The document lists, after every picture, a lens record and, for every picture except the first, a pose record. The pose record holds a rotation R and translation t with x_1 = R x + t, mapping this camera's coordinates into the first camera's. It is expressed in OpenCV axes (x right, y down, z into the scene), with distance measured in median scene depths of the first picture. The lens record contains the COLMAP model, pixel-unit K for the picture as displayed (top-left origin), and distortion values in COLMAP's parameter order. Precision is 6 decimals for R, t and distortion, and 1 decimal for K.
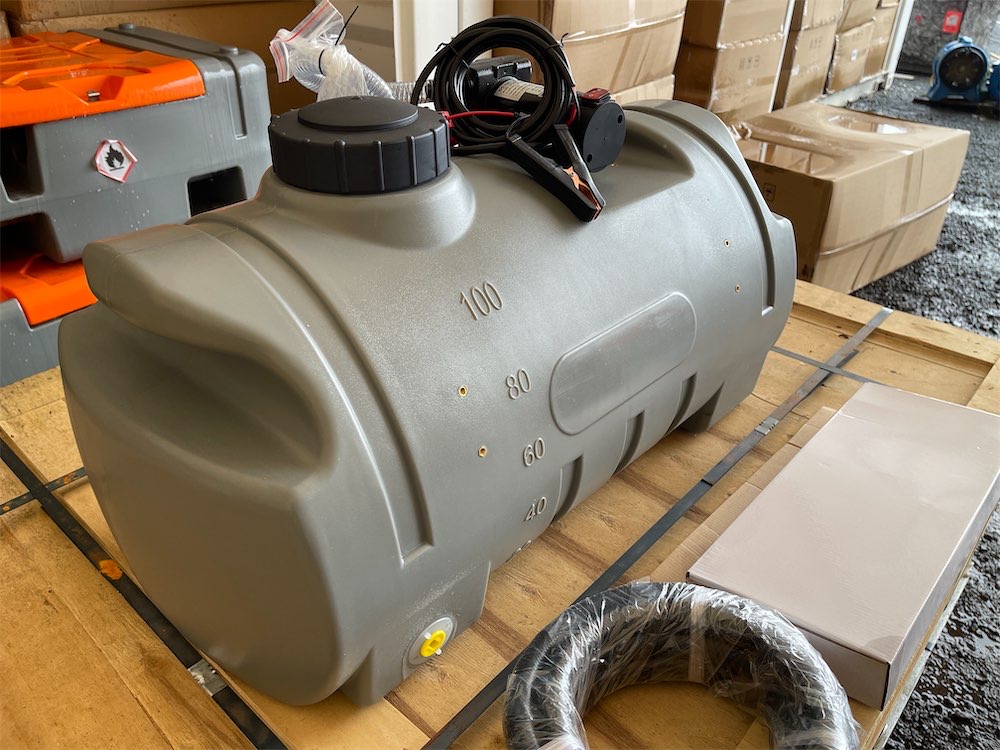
lens RADIAL K [[759.9, 0, 501.7], [0, 759.9, 368.7], [0, 0, 1]] dist [-0.006952, -0.045000]
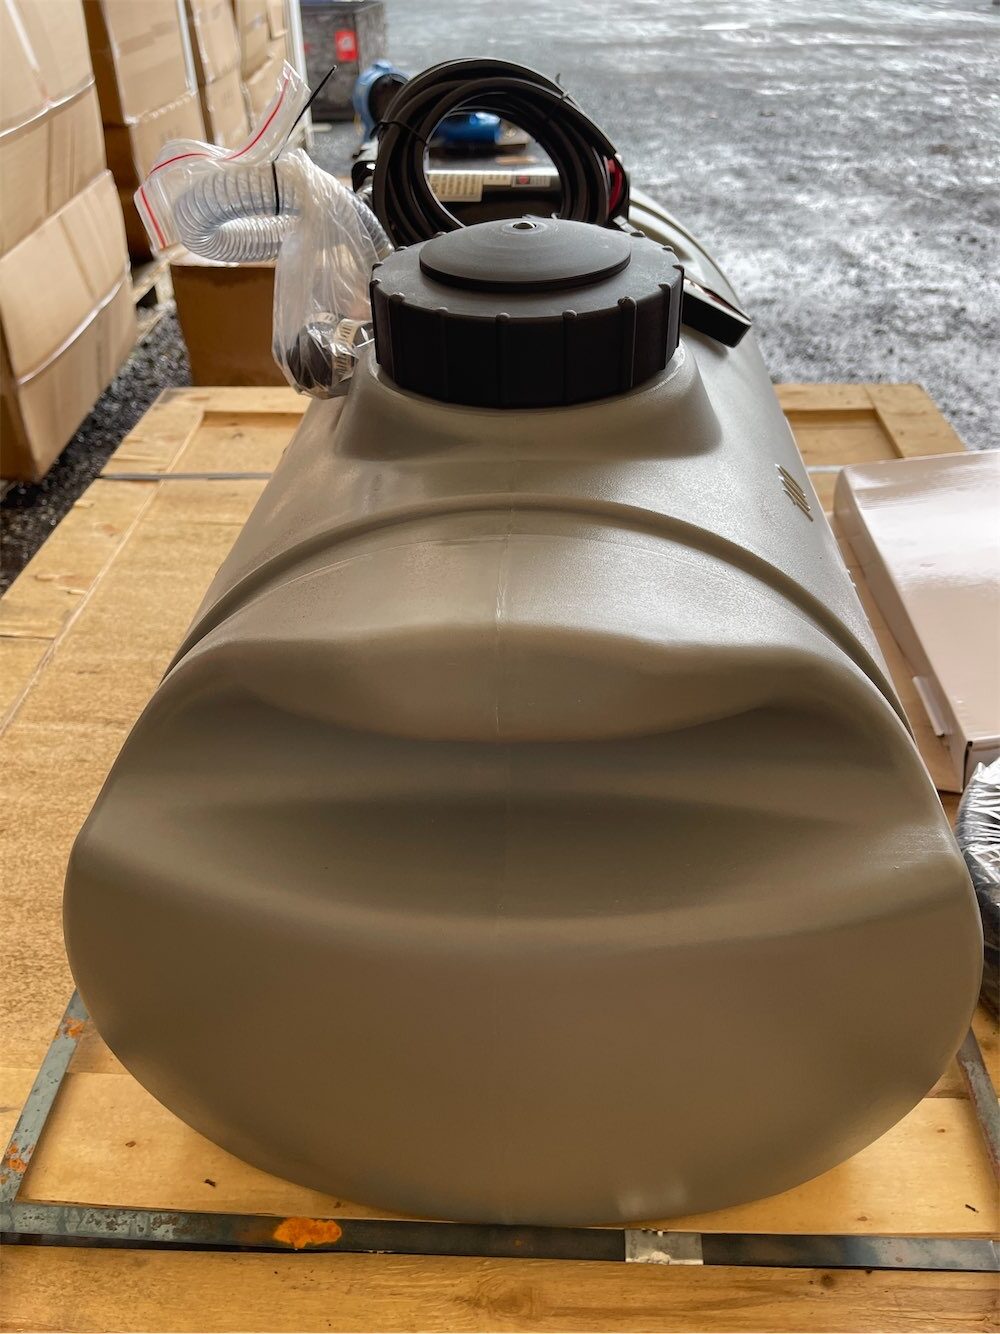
lens RADIAL K [[1013.7, 0, 499.0], [0, 1013.7, 669.7], [0, 0, 1]] dist [-0.006952, -0.045000]
pose [[0.777175, -0.404220, 0.482291, -0.423277], [0.354498, 0.914459, 0.195184, -0.124100], [-0.519932, 0.019279, 0.853990, 0.240000]]
